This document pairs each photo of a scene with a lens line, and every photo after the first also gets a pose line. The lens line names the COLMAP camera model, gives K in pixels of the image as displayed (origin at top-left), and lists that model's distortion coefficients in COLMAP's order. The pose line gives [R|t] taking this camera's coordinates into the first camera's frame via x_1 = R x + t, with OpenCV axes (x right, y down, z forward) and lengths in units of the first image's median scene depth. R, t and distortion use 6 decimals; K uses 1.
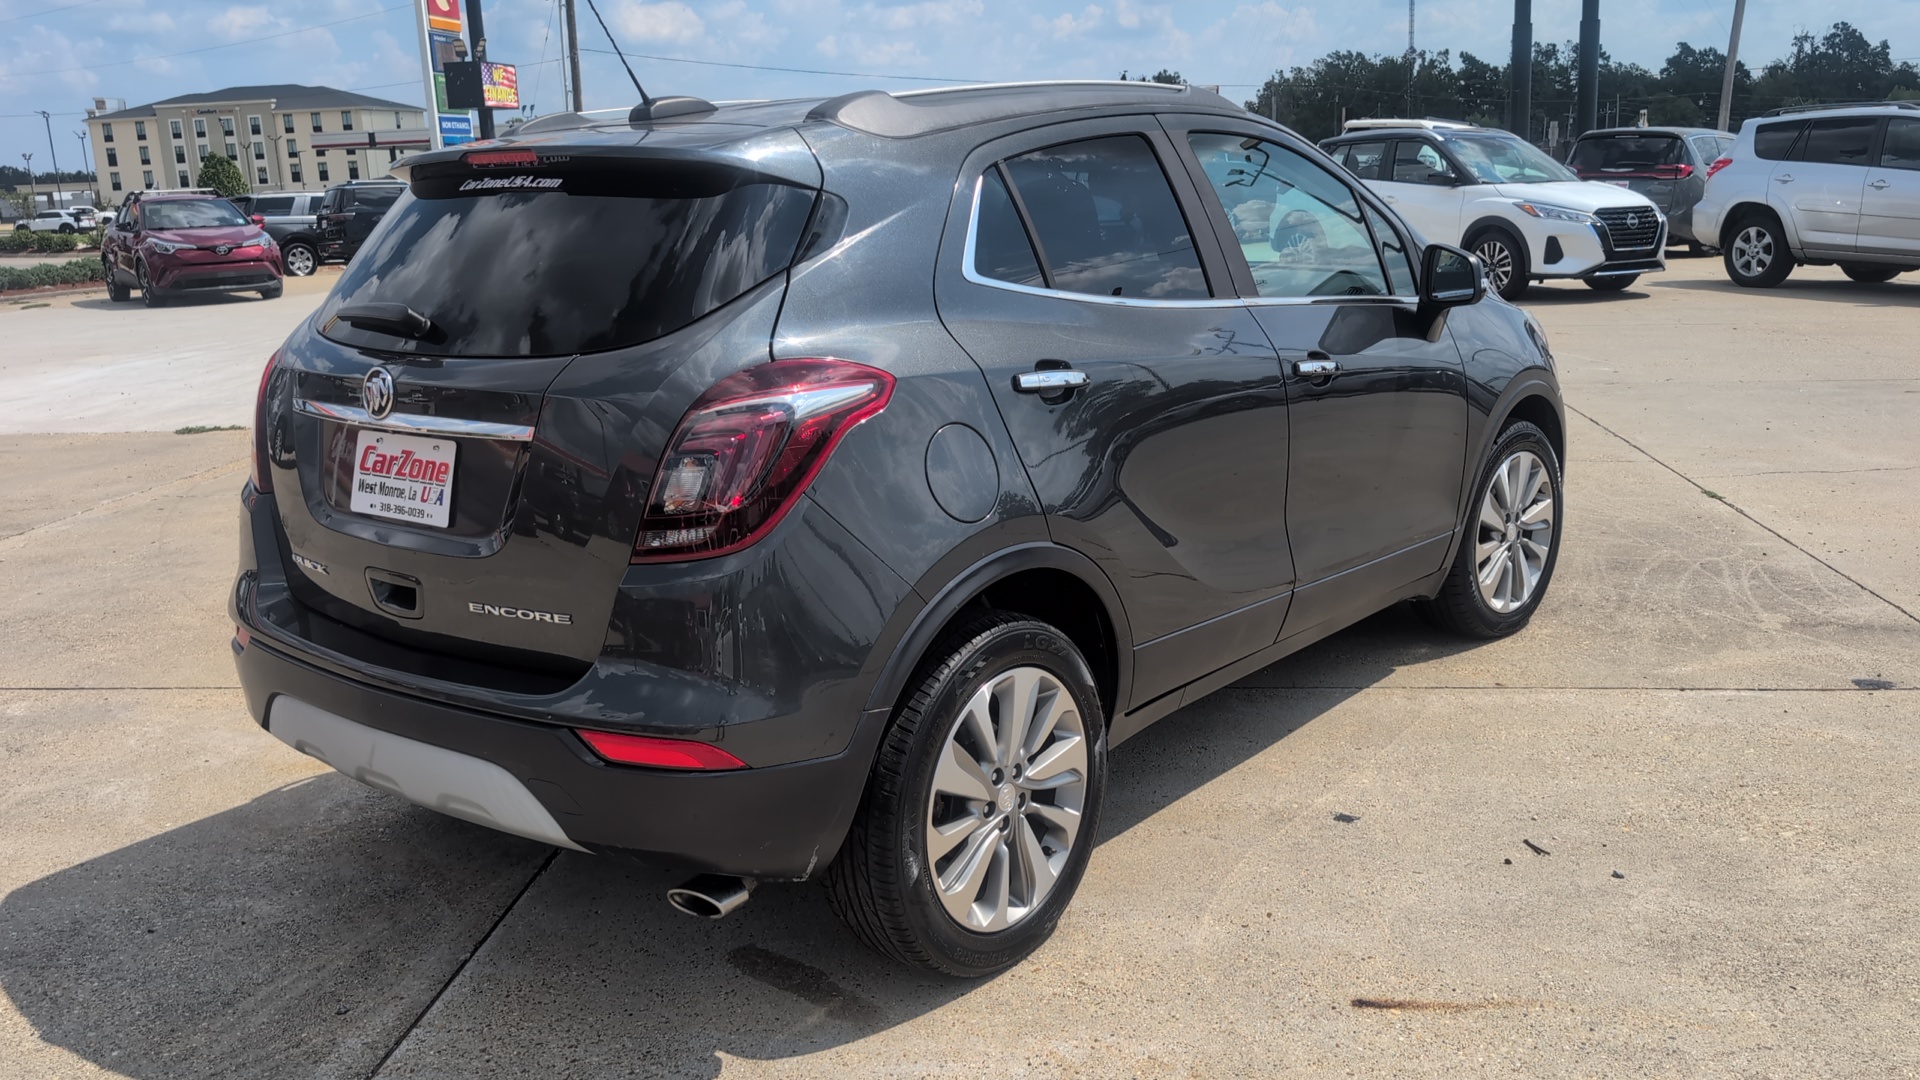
lens RADIAL K [[1604.6, 0, 969.6], [0, 1604.6, 538.2], [0, 0, 1]] dist [0.024777, -0.047480]
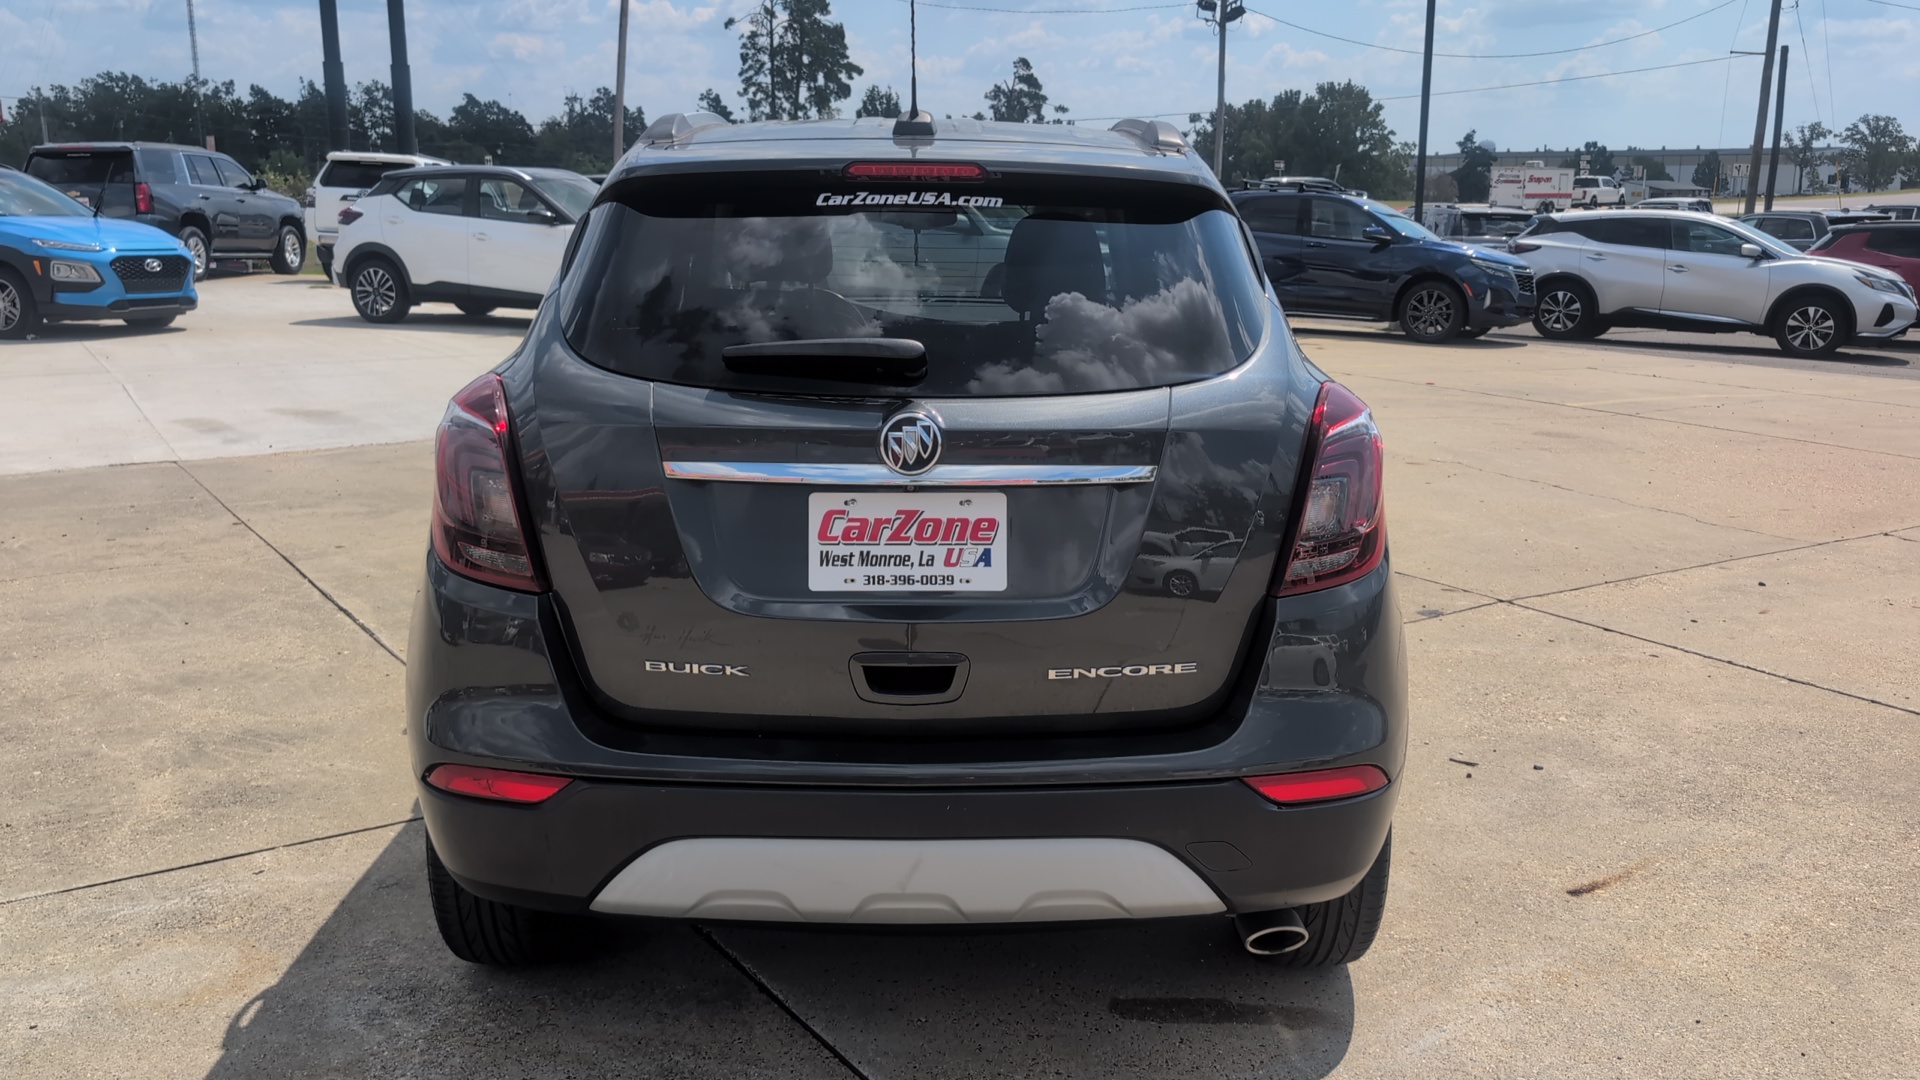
lens RADIAL K [[1604.6, 0, 971.6], [0, 1604.6, 543.6], [0, 0, 1]] dist [0.024777, -0.047480]
pose [[0.768443, -0.095734, 0.632717, -0.858998], [0.108723, 0.993903, 0.018338, -0.048384], [-0.630615, 0.054699, 0.774166, 0.320778]]
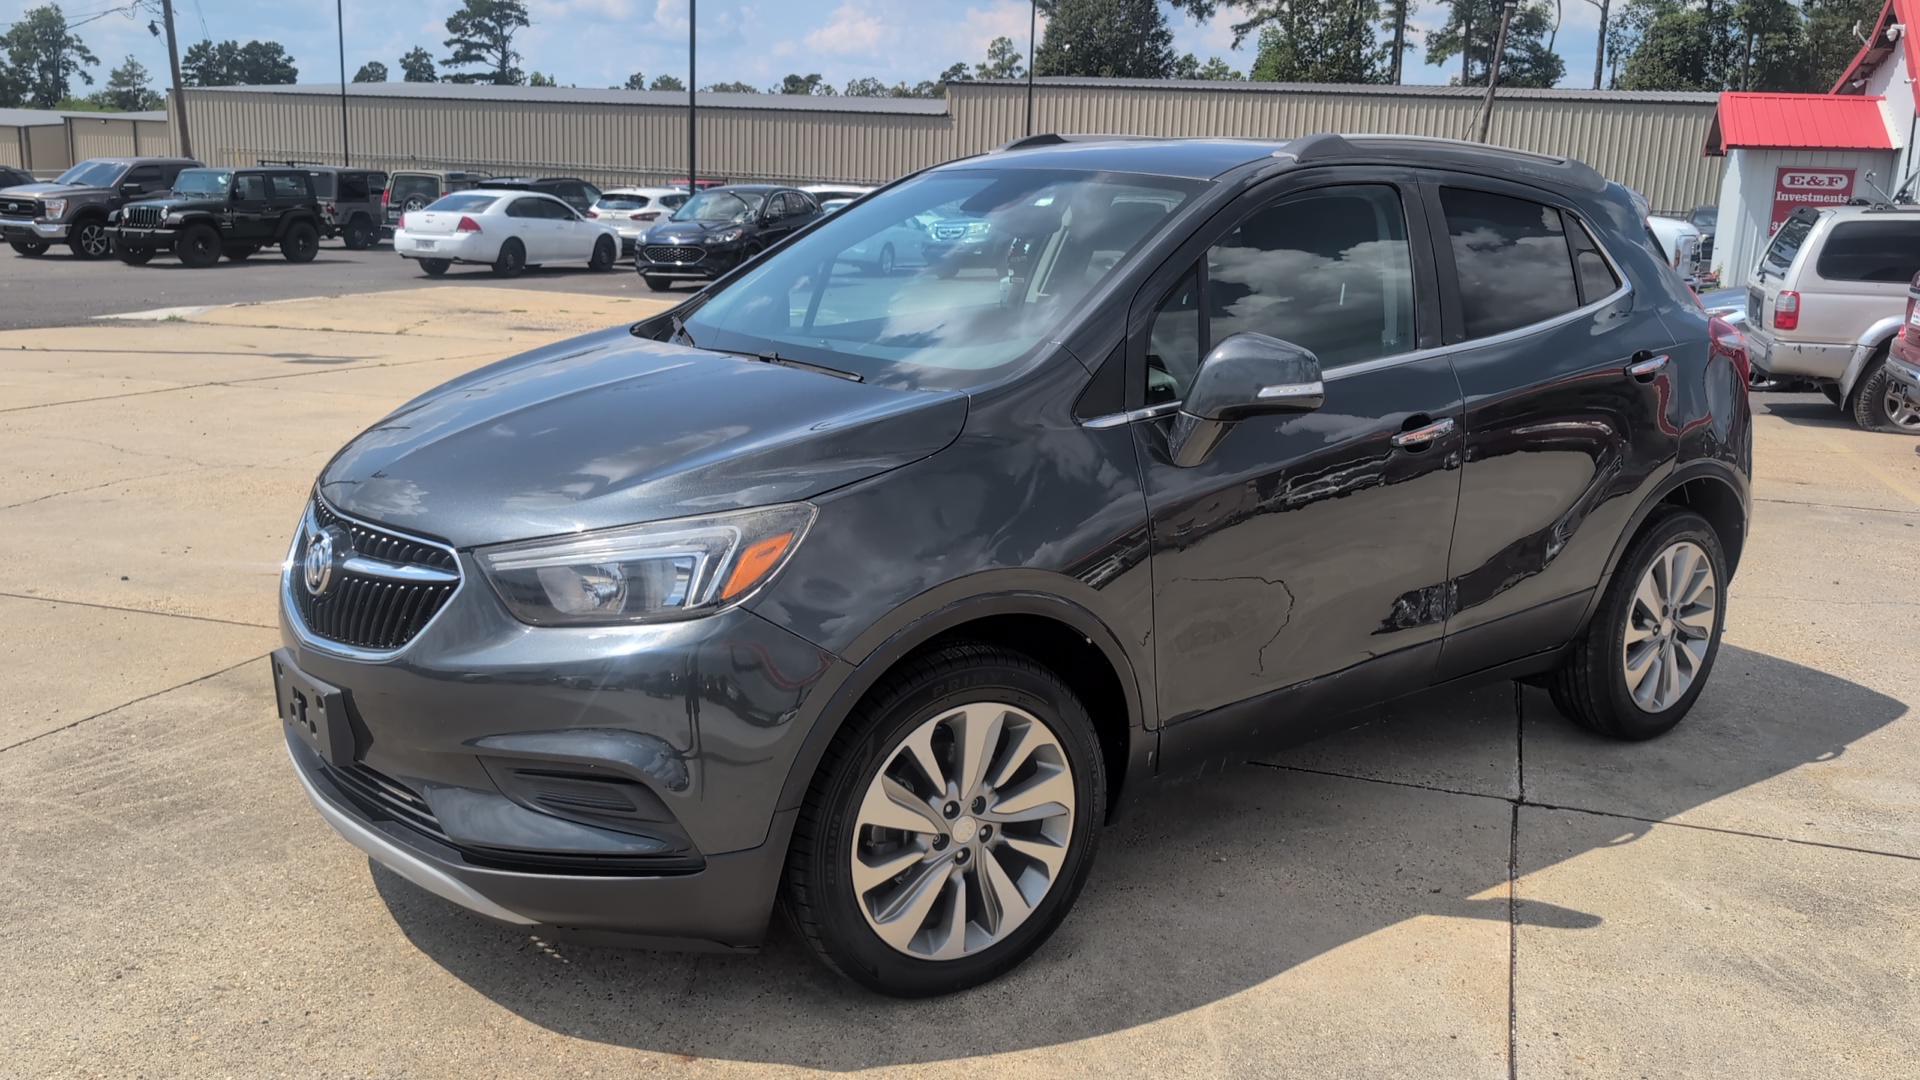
lens RADIAL K [[1604.6, 0, 969.5], [0, 1604.6, 541.7], [0, 0, 1]] dist [0.024777, -0.047480]
pose [[-0.974220, -0.047023, 0.220645, -0.118629], [0.051304, 0.906232, 0.419655, -0.671773], [-0.219689, 0.420157, -0.880457, 2.885721]]
